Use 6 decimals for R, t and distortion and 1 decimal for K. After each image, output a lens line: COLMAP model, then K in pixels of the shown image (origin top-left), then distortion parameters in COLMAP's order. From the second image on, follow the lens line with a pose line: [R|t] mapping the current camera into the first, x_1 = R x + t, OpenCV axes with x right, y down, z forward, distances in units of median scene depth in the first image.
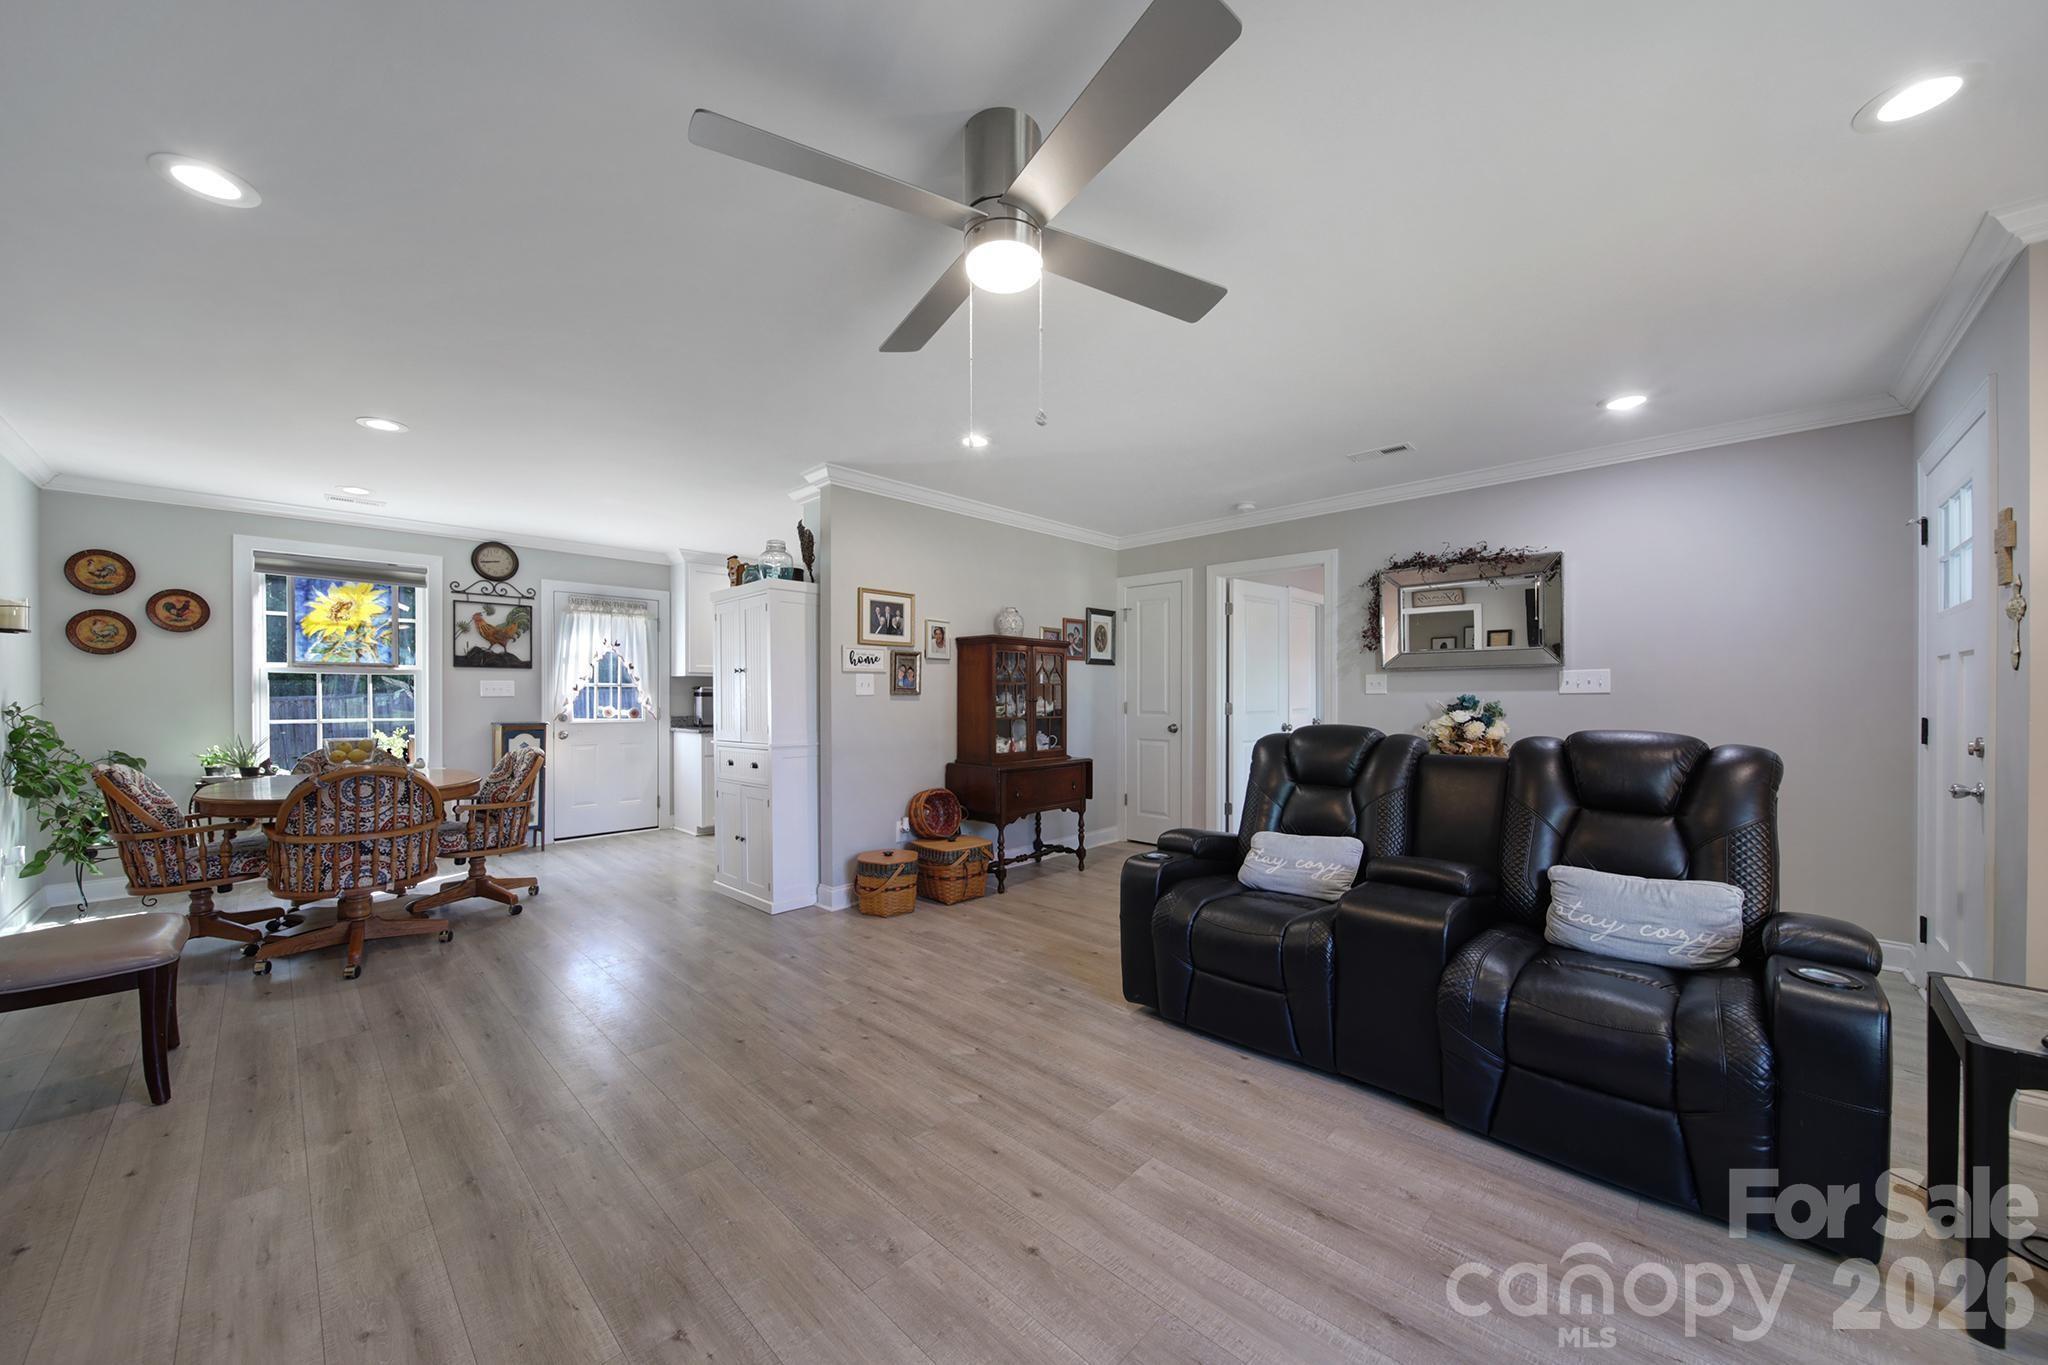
lens RADIAL K [[729.9, 0, 1022.7], [0, 729.9, 691.7], [0, 0, 1]] dist [0.002049, -0.003048]
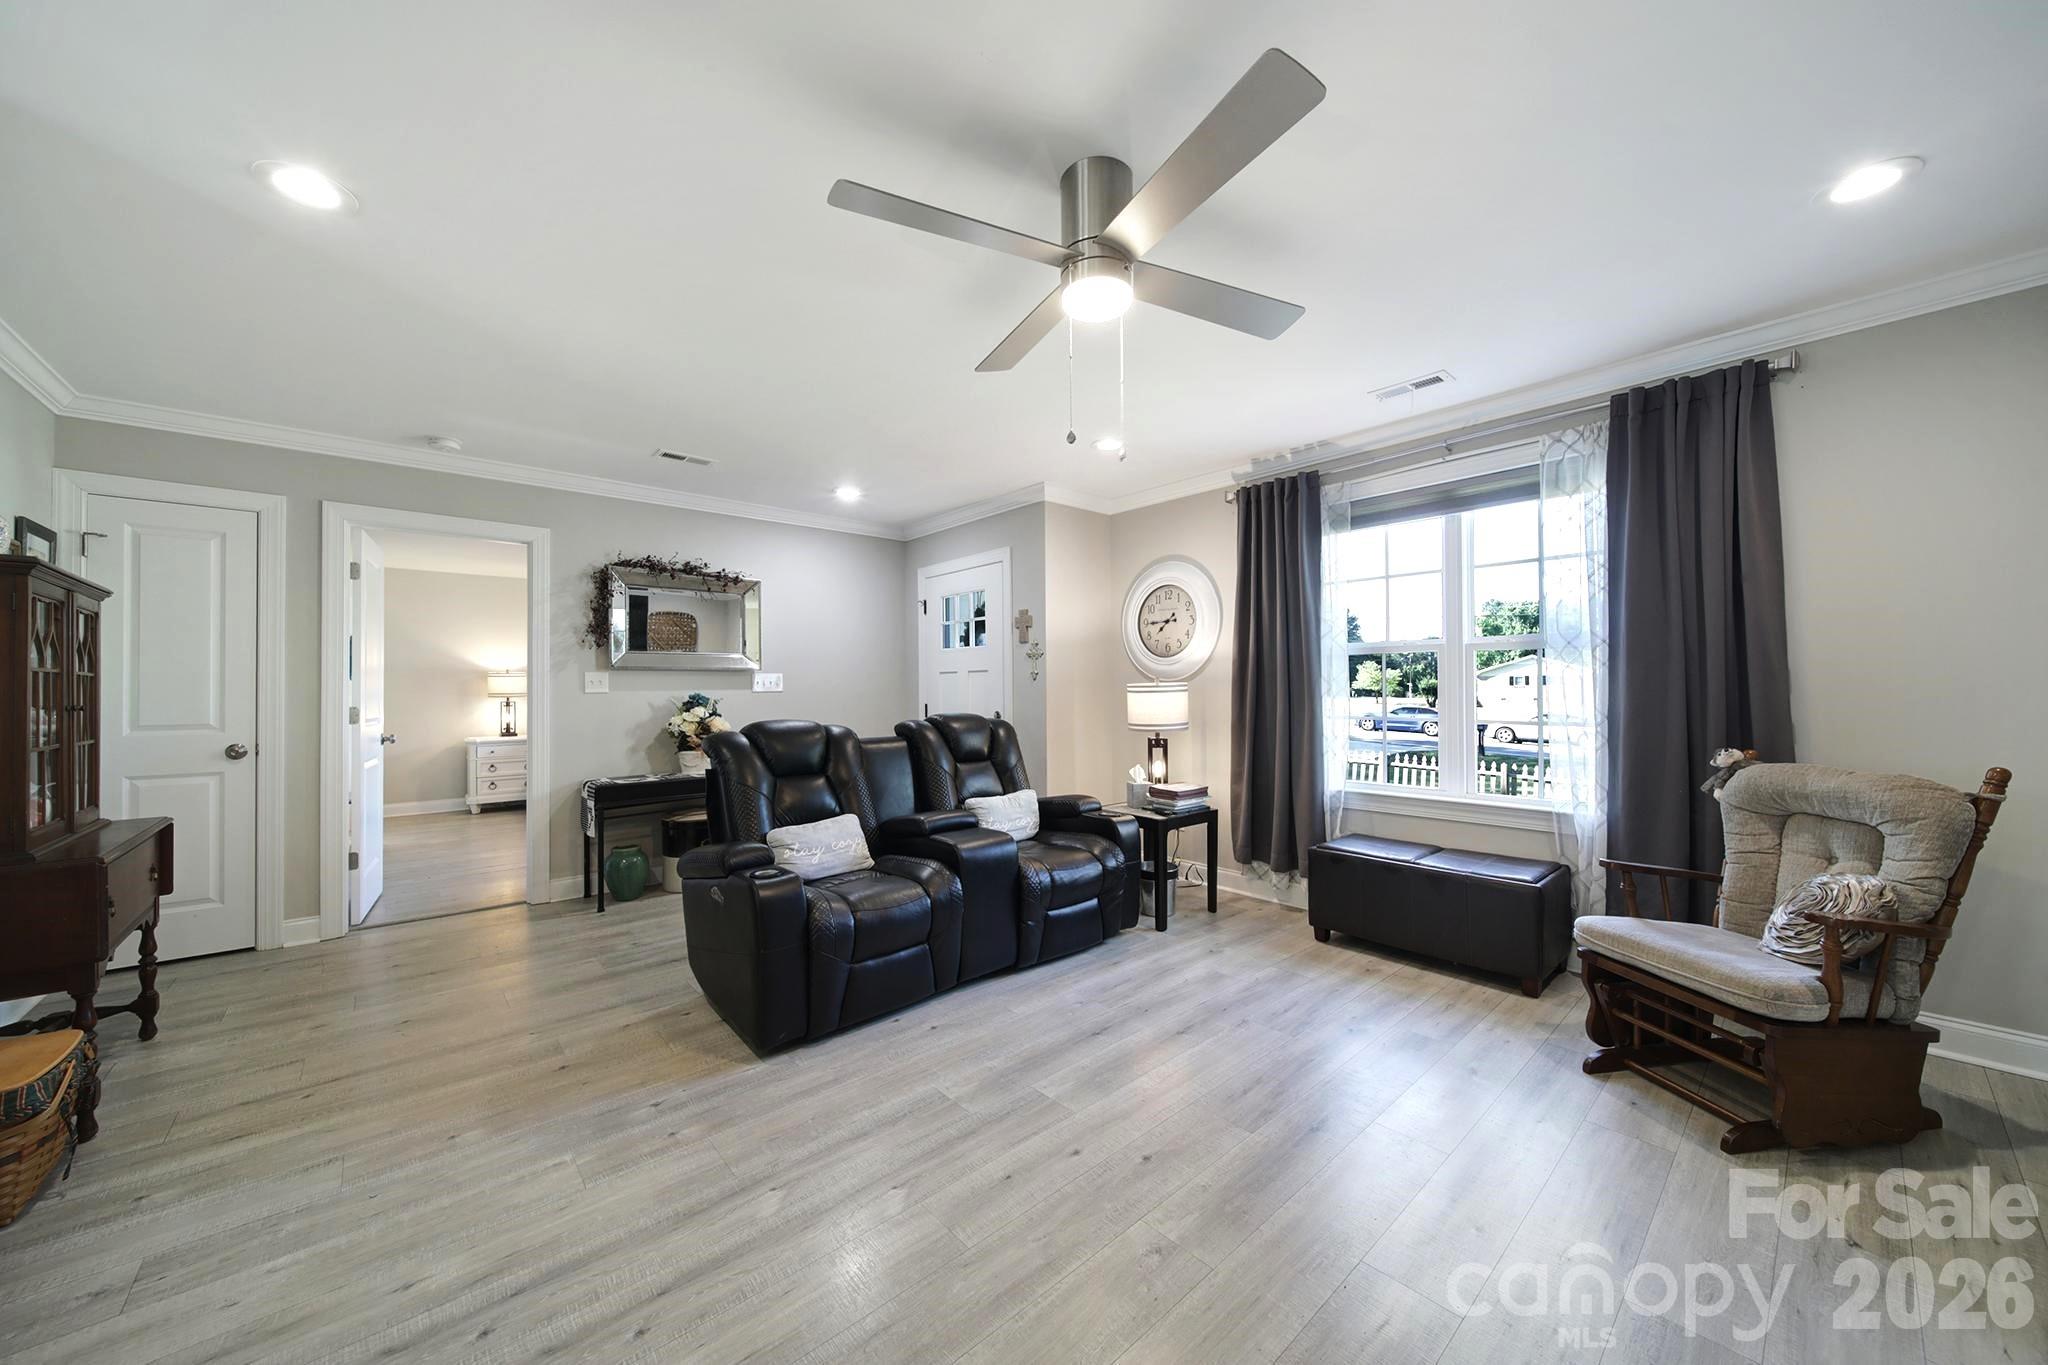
lens RADIAL K [[720.2, 0, 1020.3], [0, 720.2, 681.2], [0, 0, 1]] dist [-0.000104, -0.002131]
pose [[0.082457, 0.016991, 0.996450, -0.391151], [0.002724, 0.999847, -0.017275, 0.005211], [-0.996591, 0.004138, 0.082398, 0.368103]]
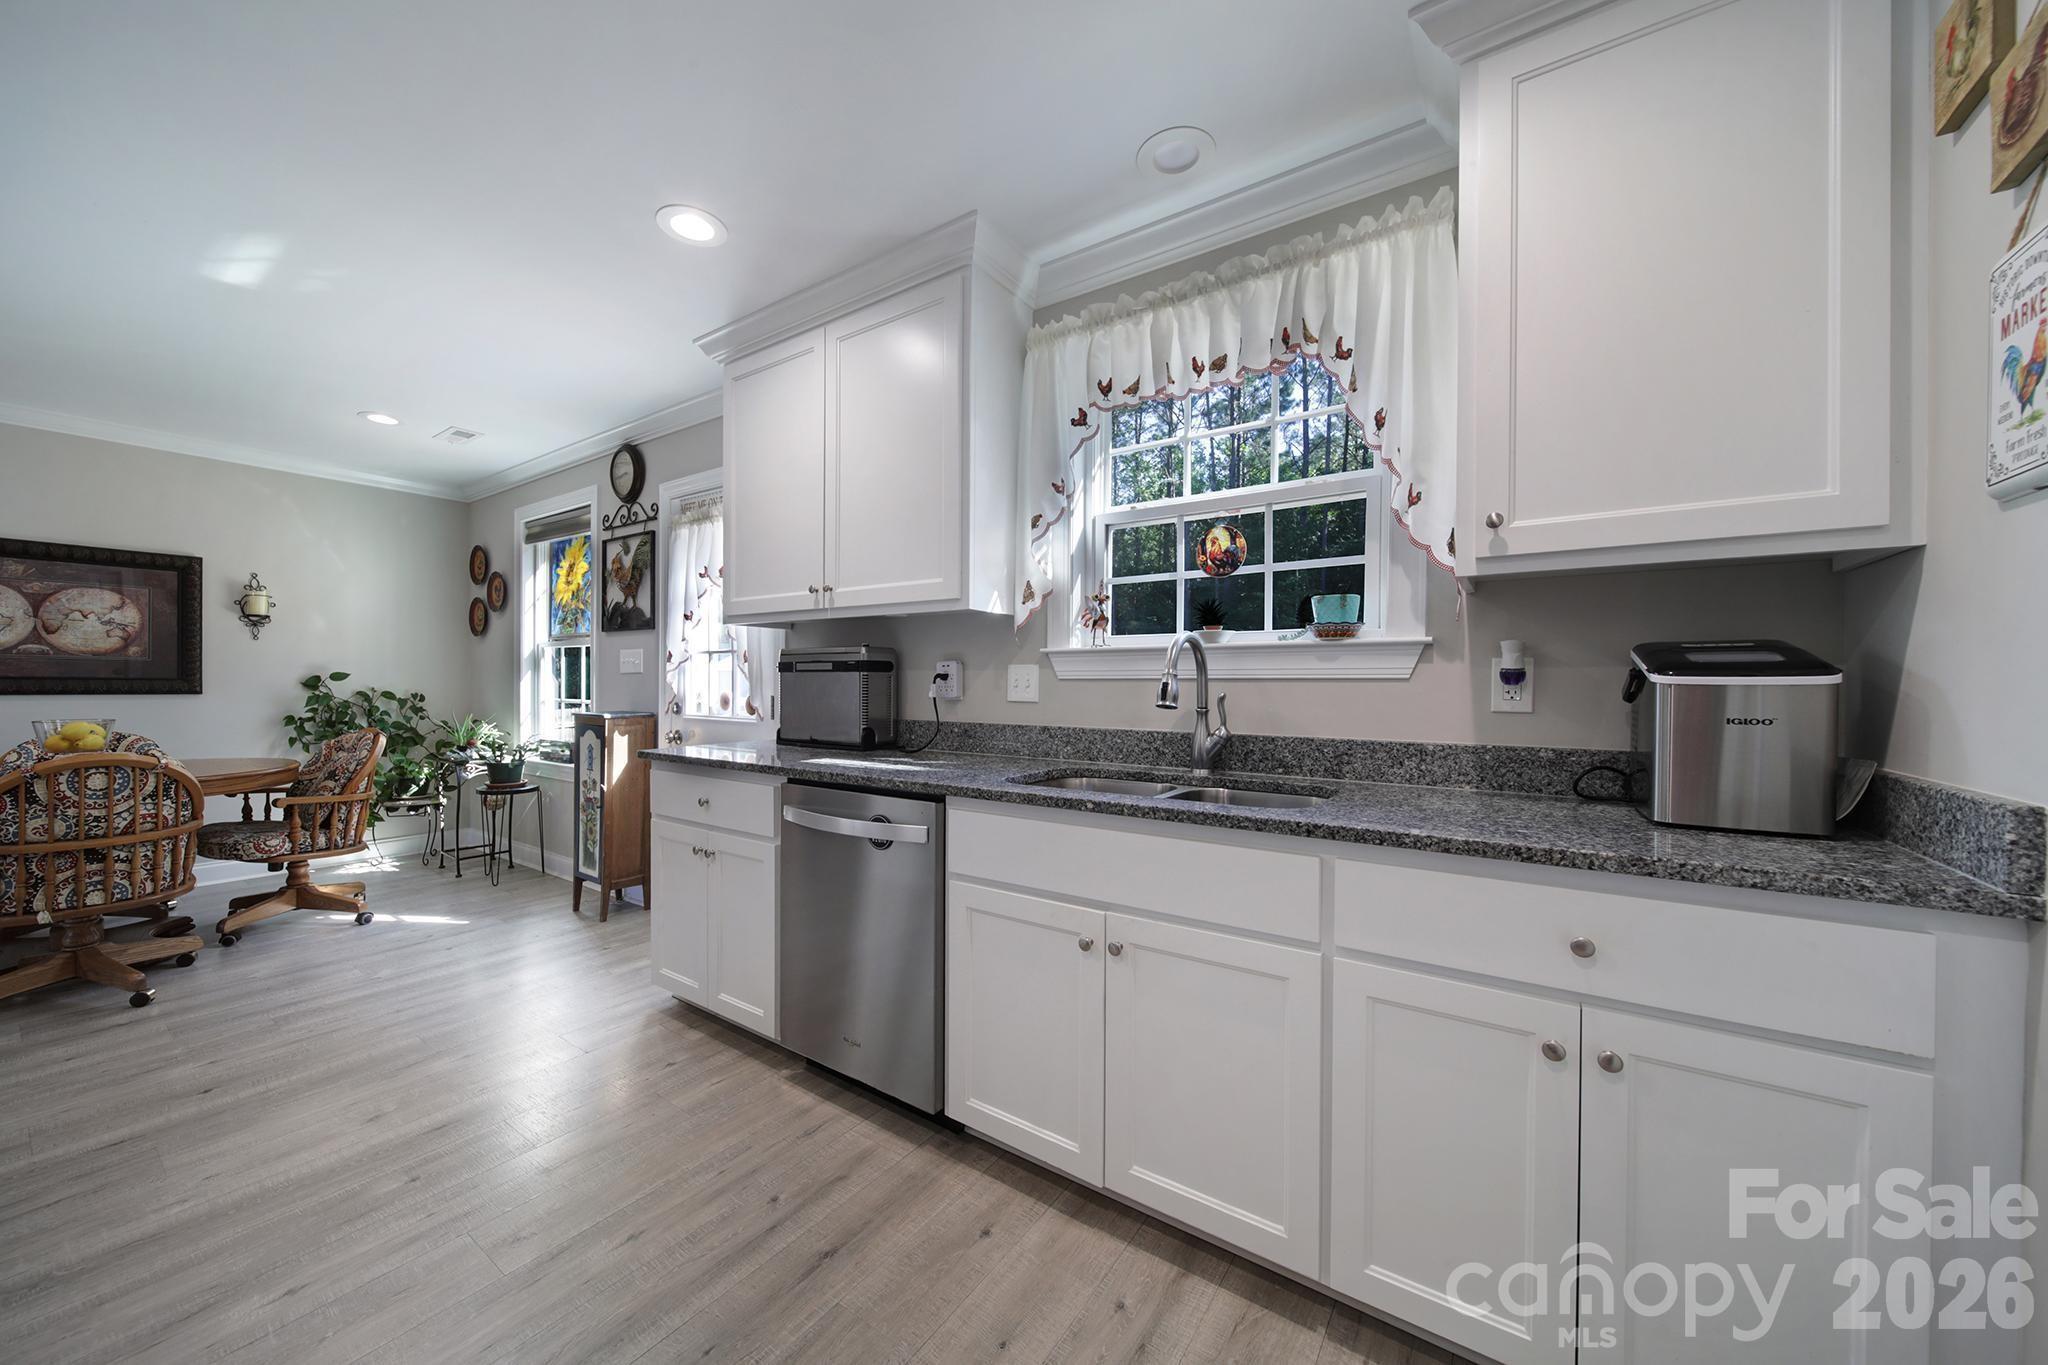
lens RADIAL K [[729.9, 0, 1022.7], [0, 729.9, 691.7], [0, 0, 1]] dist [0.002049, -0.003048]
pose [[0.156985, 0.013591, -0.987508, 0.009424], [-0.002810, 0.999907, 0.013315, 0.016638], [0.987597, 0.000685, 0.157008, 1.510418]]
